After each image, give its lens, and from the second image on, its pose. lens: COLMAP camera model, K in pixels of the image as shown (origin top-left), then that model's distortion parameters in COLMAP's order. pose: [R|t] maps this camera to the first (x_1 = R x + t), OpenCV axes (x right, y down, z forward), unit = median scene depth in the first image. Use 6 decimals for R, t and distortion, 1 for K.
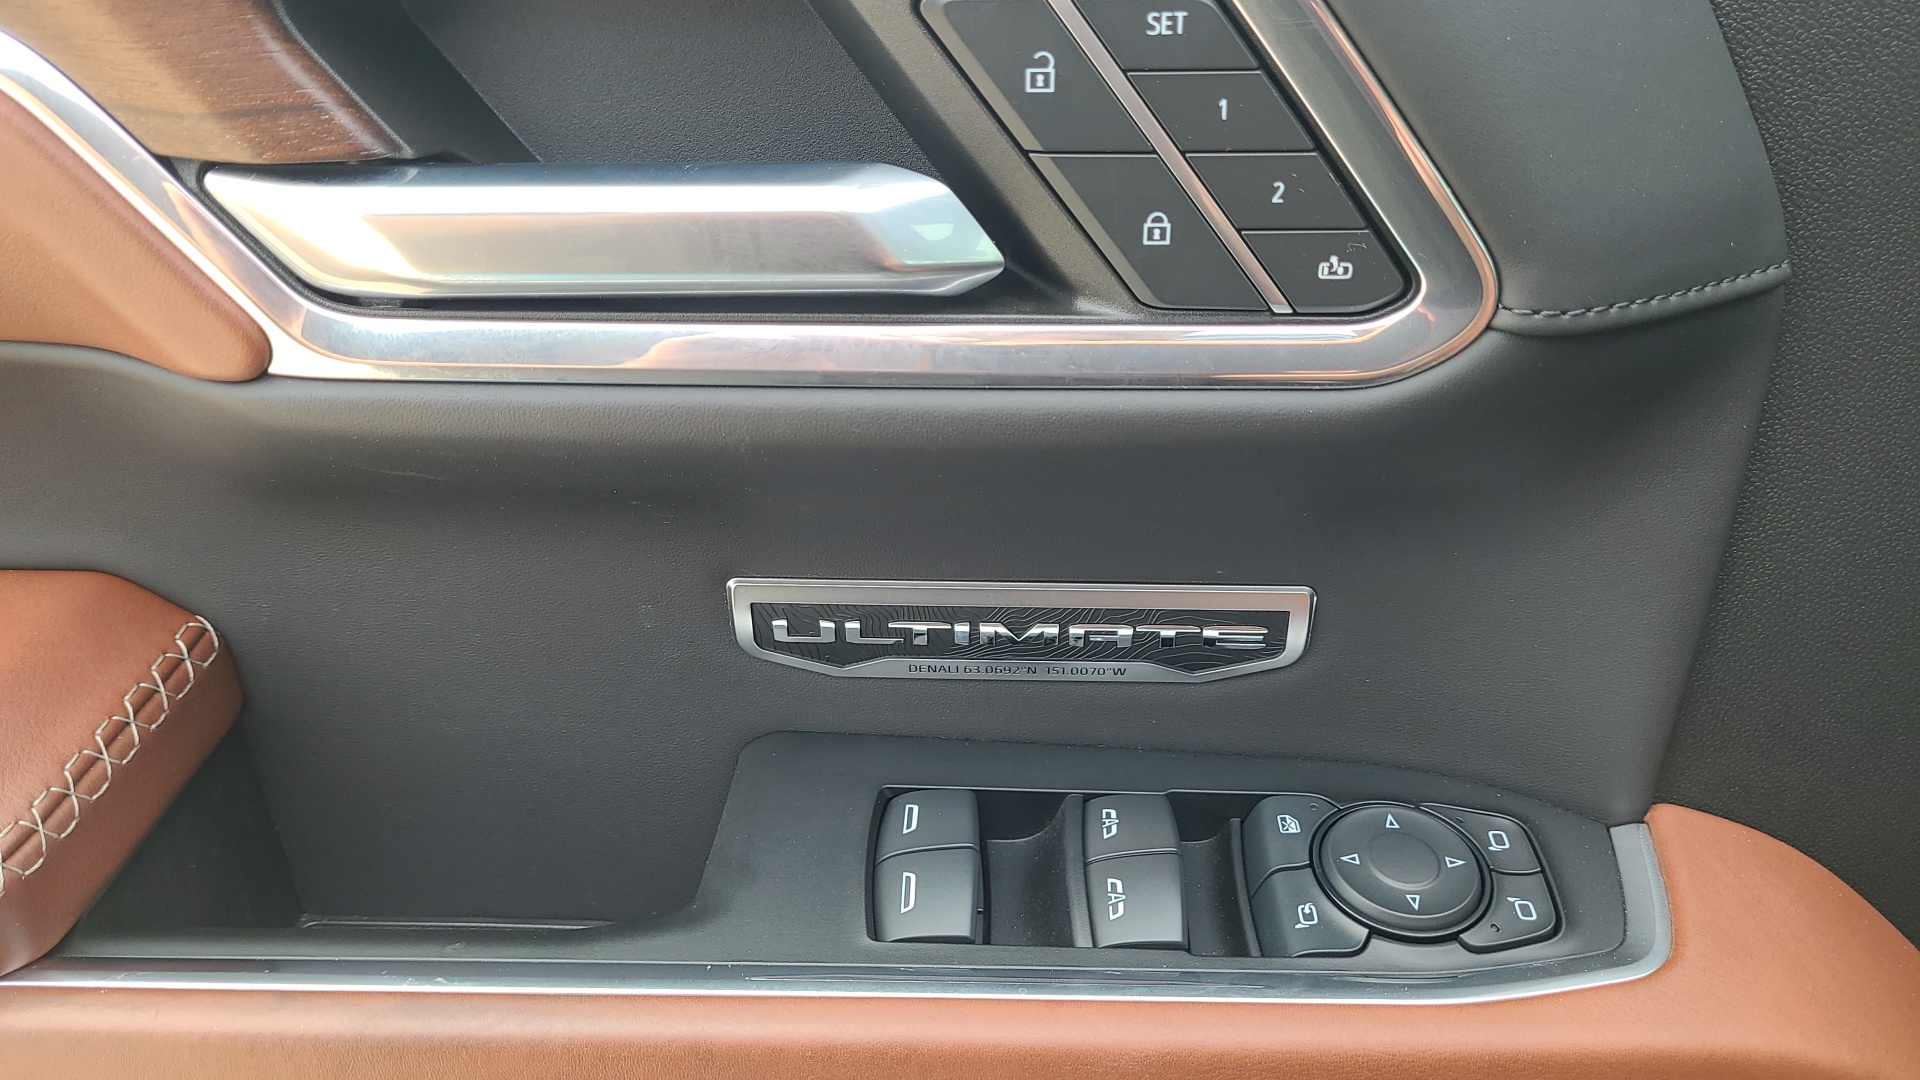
lens RADIAL K [[1463.7, 0, 960.0], [0, 1463.7, 540.0], [0, 0, 1]] dist [0.036650, -0.012726]
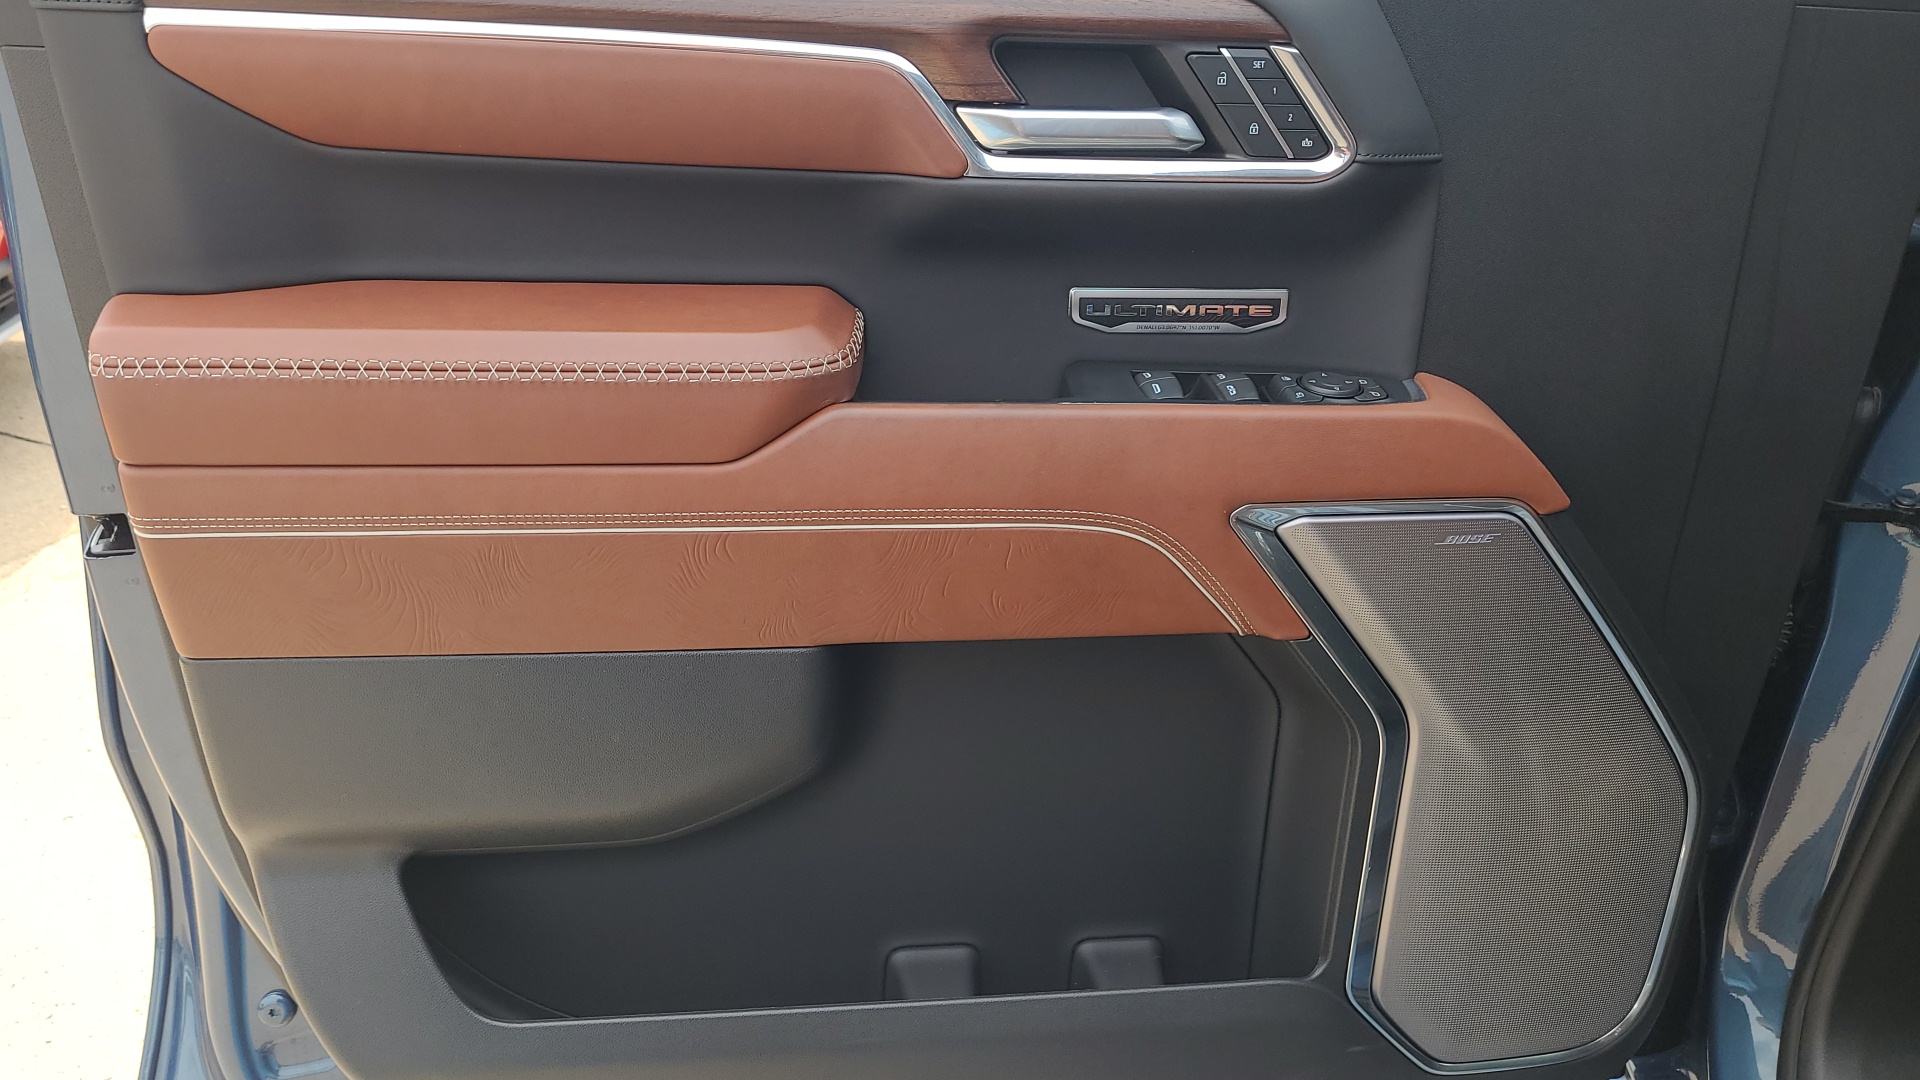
lens RADIAL K [[1463.7, 0, 960.0], [0, 1463.7, 540.0], [0, 0, 1]] dist [0.036650, -0.012726]
pose [[0.987453, -0.015489, 0.157151, -0.795273], [0.042351, 0.984695, -0.169060, 0.928089], [-0.152128, 0.173594, 0.972996, -1.461023]]
